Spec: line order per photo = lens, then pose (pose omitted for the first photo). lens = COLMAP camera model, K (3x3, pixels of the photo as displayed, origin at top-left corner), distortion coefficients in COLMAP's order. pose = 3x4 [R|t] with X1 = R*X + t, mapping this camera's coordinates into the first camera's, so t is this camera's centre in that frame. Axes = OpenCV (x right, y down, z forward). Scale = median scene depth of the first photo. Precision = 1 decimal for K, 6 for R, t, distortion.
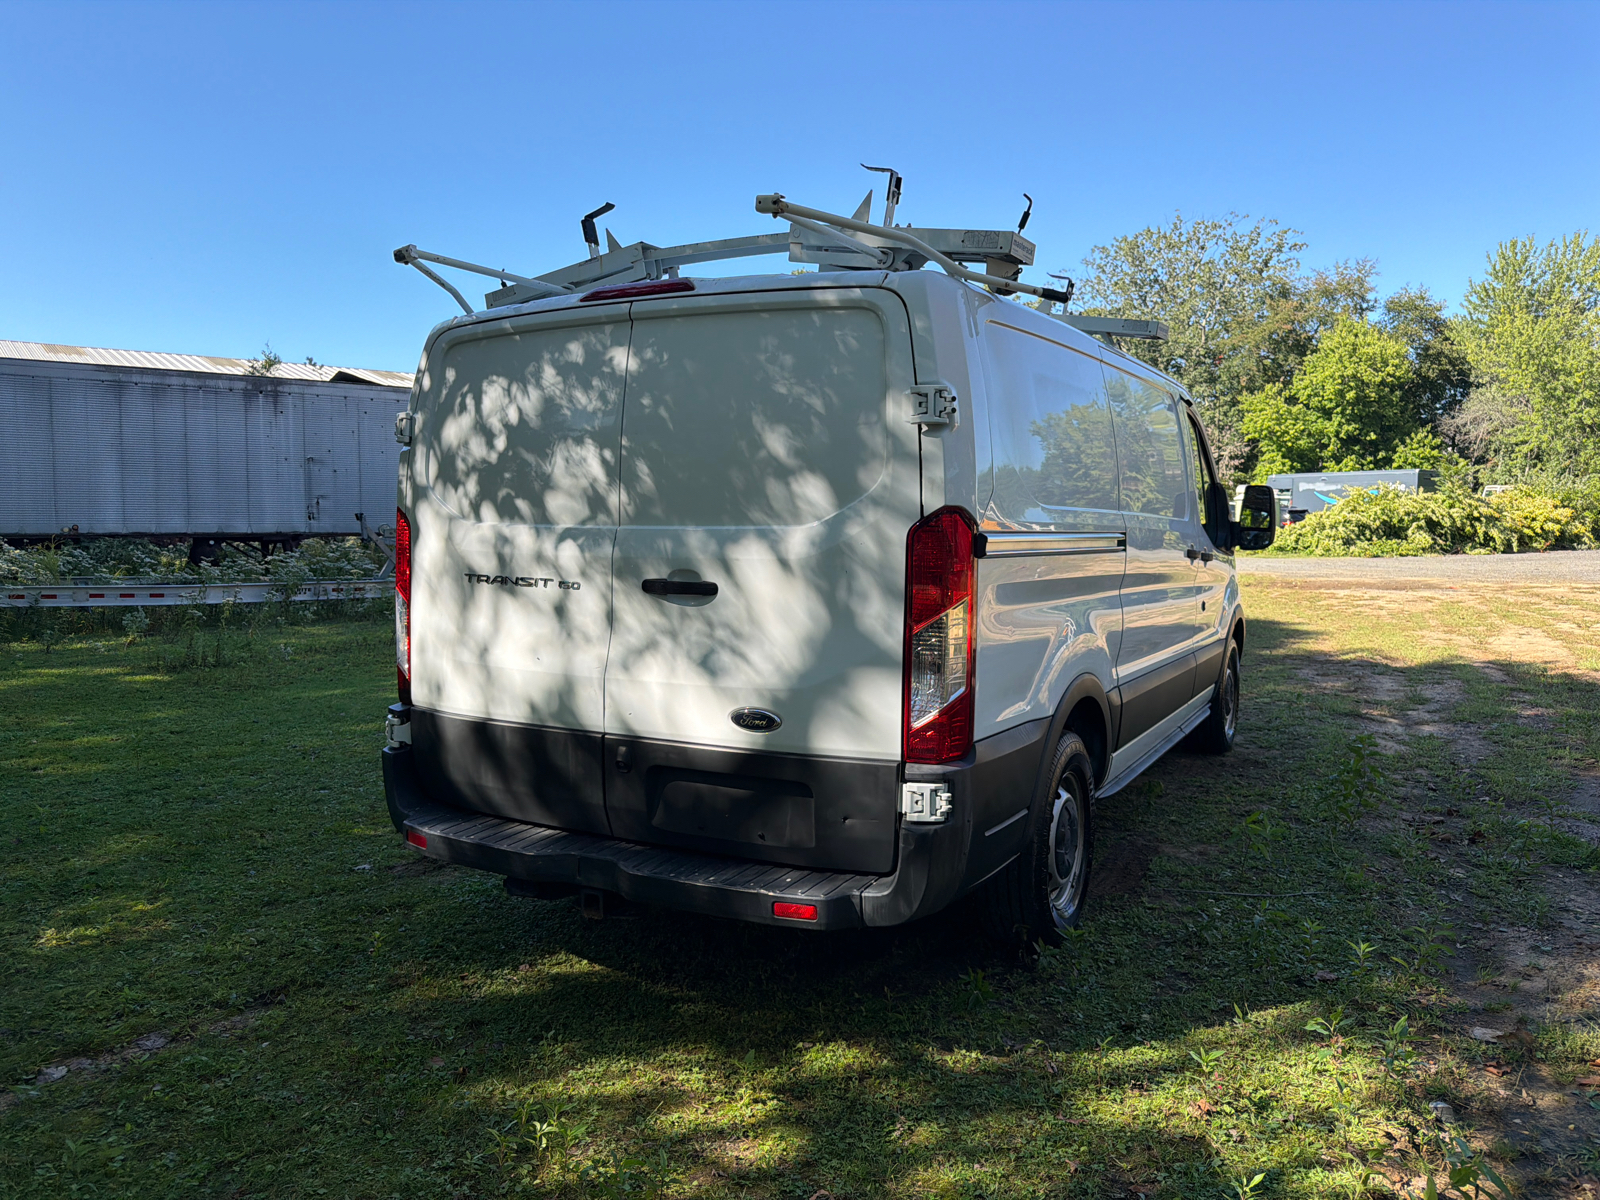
lens RADIAL K [[1130.1, 0, 800.0], [0, 1130.1, 600.0], [0, 0, 1]] dist [0.006471, -0.007921]
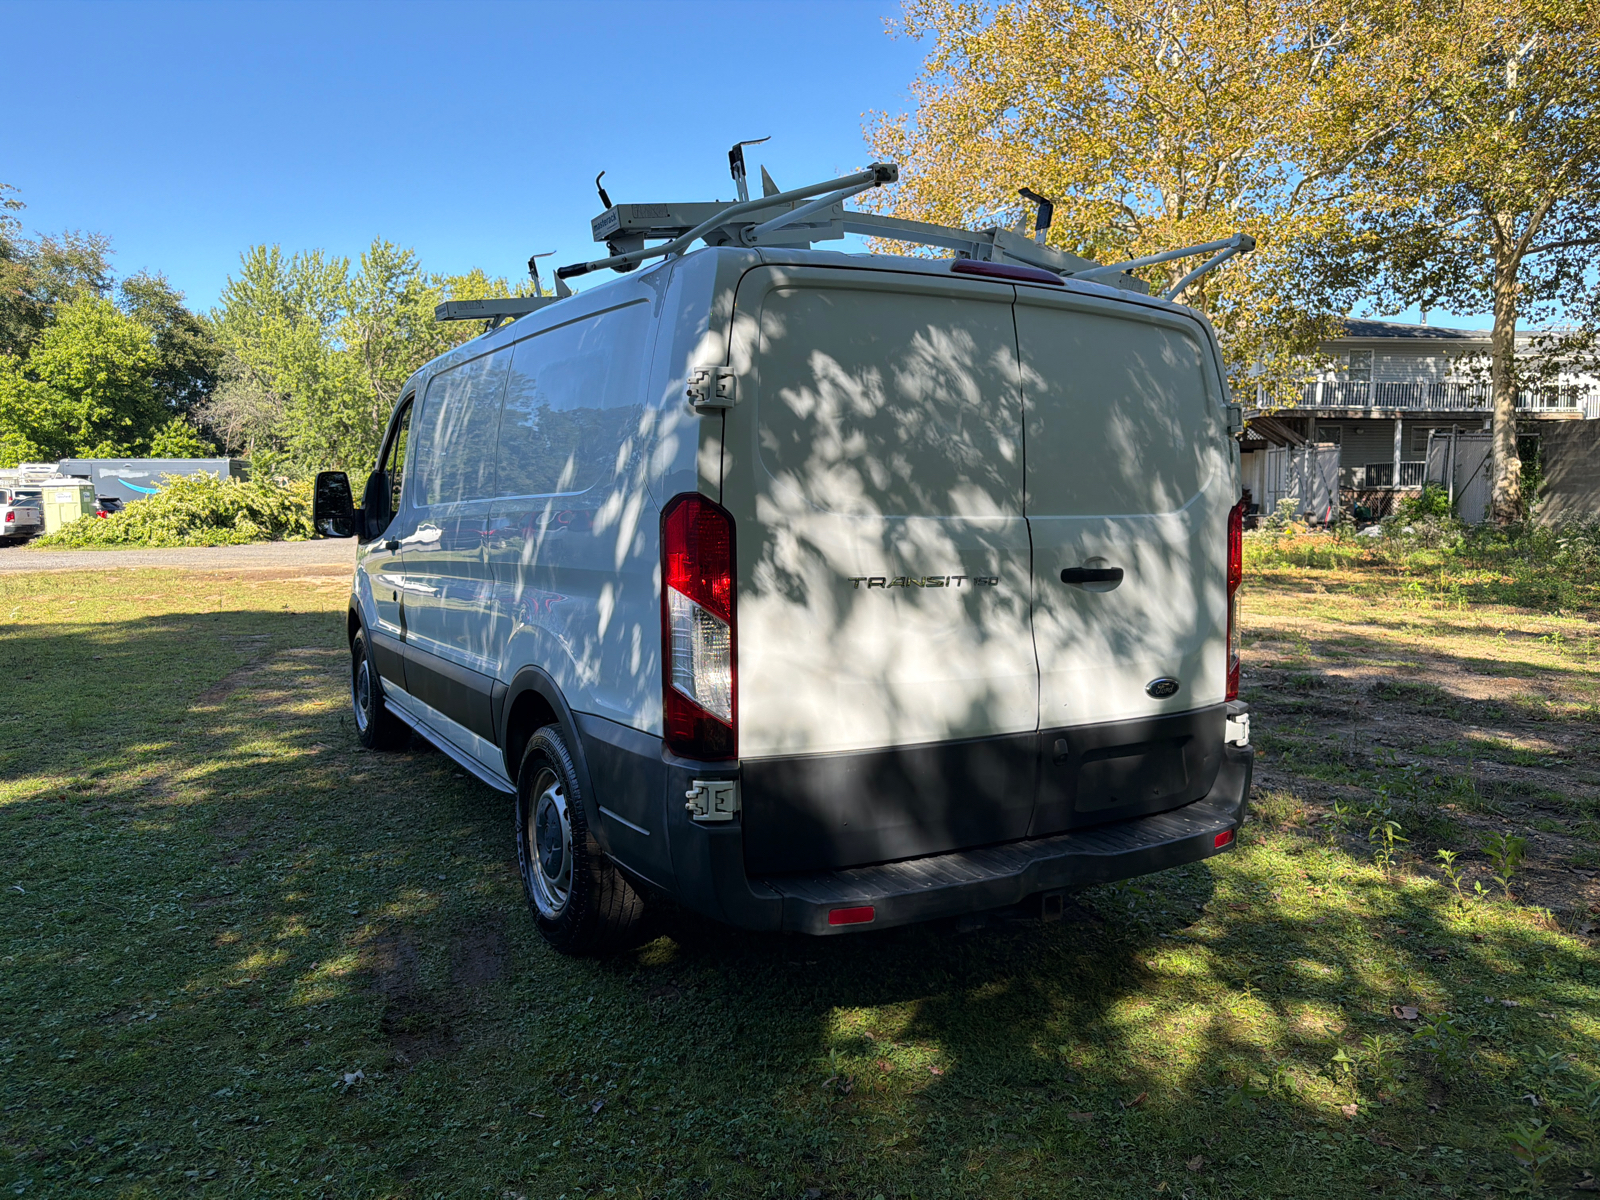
lens RADIAL K [[1138.8, 0, 795.6], [0, 1138.8, 580.6], [0, 0, 1]] dist [0.001710, -0.003936]
pose [[0.514536, -0.055676, 0.855660, -0.147767], [0.062245, 0.997682, 0.027487, -0.006720], [-0.855207, 0.039117, 0.516809, 0.089937]]
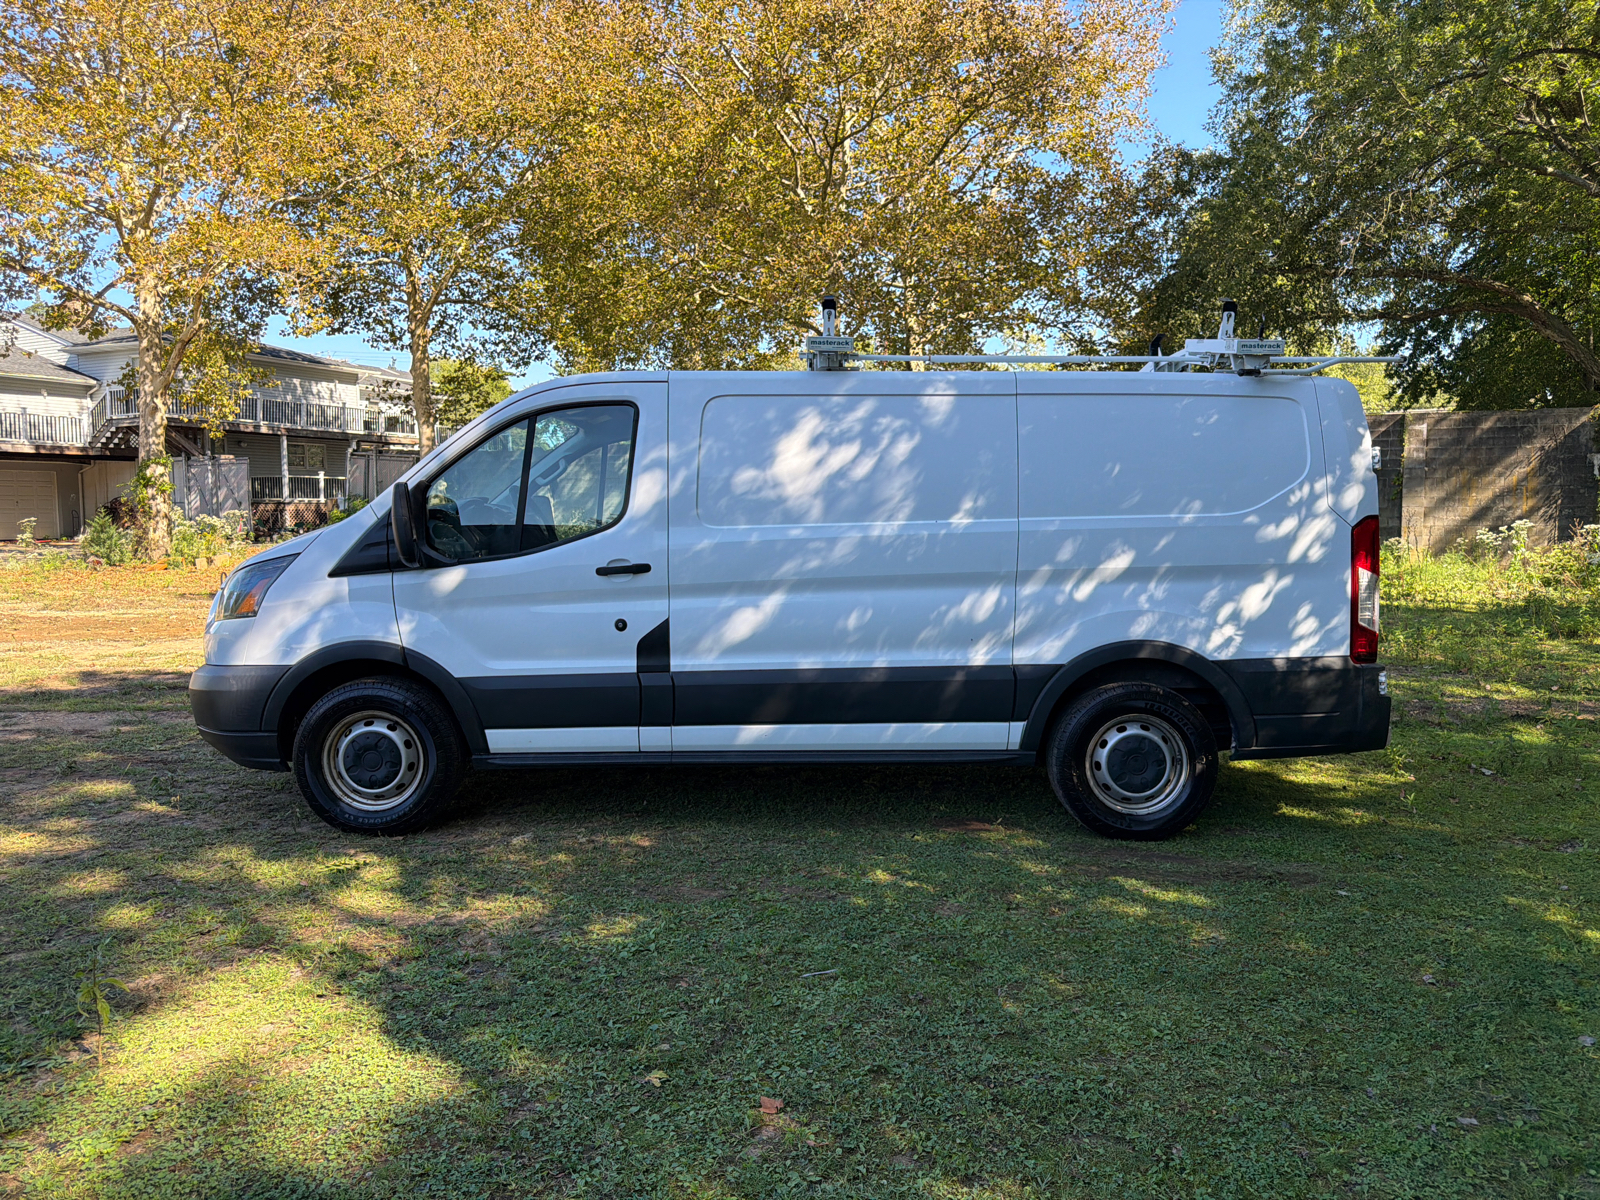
lens RADIAL K [[1138.8, 0, 795.6], [0, 1138.8, 580.6], [0, 0, 1]] dist [0.001710, -0.003936]
pose [[-0.467915, -0.048921, 0.882419, -0.189415], [0.065980, 0.993747, 0.090079, -0.026993], [-0.881307, 0.100372, -0.461761, 0.349323]]
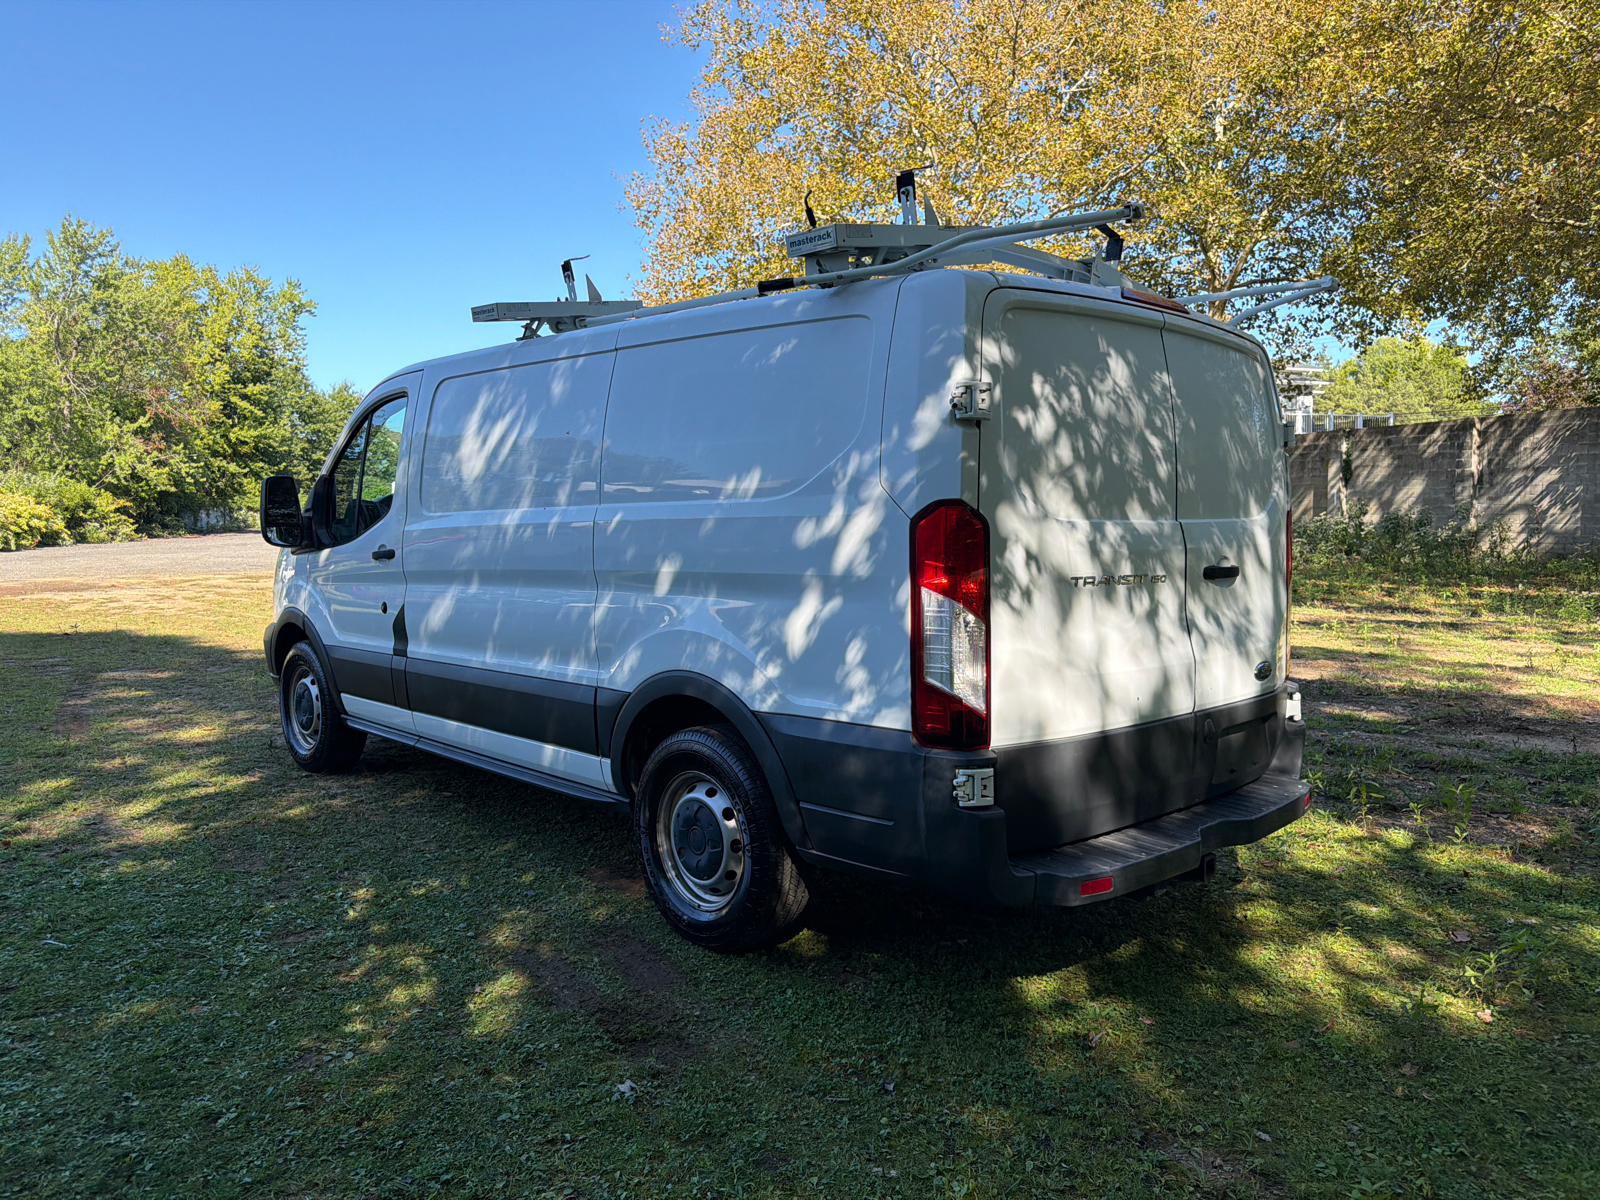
lens RADIAL K [[1138.8, 0, 795.6], [0, 1138.8, 580.6], [0, 0, 1]] dist [0.001710, -0.003936]
pose [[0.306217, -0.057491, 0.950224, -0.176611], [0.071226, 0.996761, 0.037354, -0.010208], [-0.949293, 0.056242, 0.309320, 0.136597]]
